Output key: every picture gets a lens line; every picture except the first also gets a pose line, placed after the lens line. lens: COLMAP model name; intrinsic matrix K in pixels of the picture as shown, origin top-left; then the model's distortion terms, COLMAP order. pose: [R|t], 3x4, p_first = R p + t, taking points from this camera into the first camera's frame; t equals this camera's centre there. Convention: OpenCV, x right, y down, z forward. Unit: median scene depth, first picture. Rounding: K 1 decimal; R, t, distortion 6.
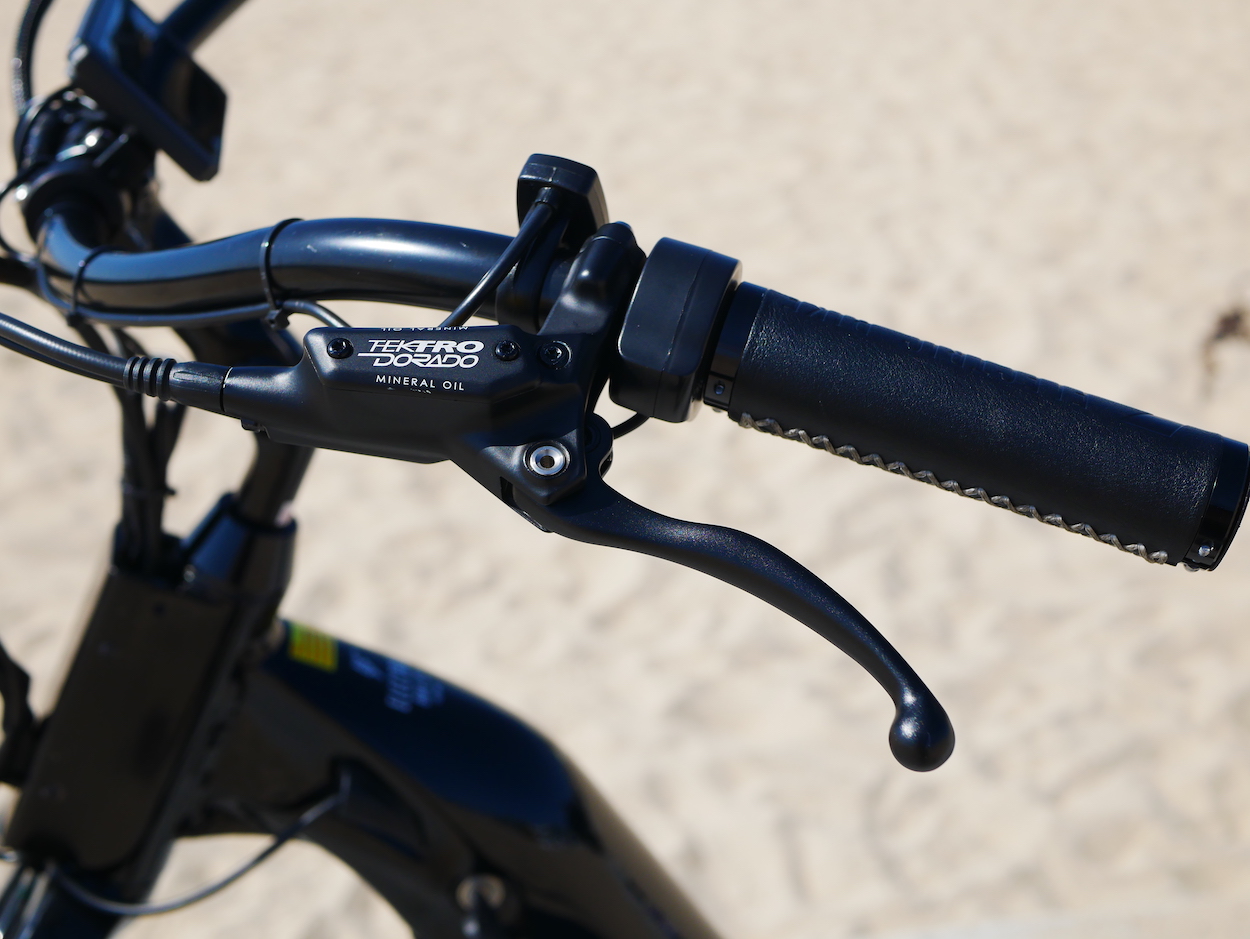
lens RADIAL K [[1801.3, 0, 625.0], [0, 1801.3, 469.5], [0, 0, 1]] dist [0.023027, 0.064087]
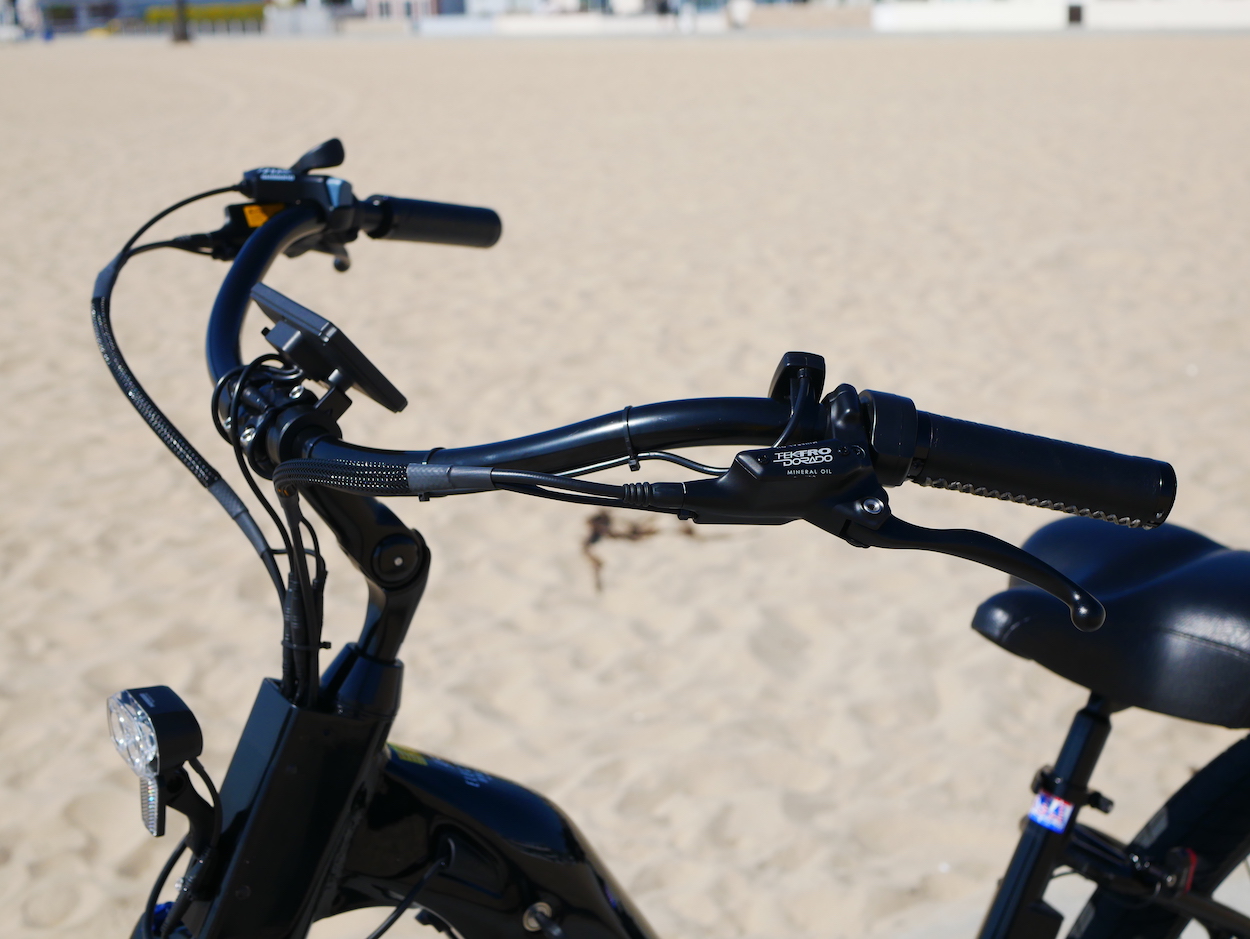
lens RADIAL K [[1801.3, 0, 625.0], [0, 1801.3, 469.5], [0, 0, 1]] dist [0.023027, 0.064087]
pose [[0.912180, -0.107048, 0.395561, -0.952409], [0.162106, 0.980802, -0.108395, 0.111364], [-0.376364, 0.162998, 0.912021, -0.573895]]
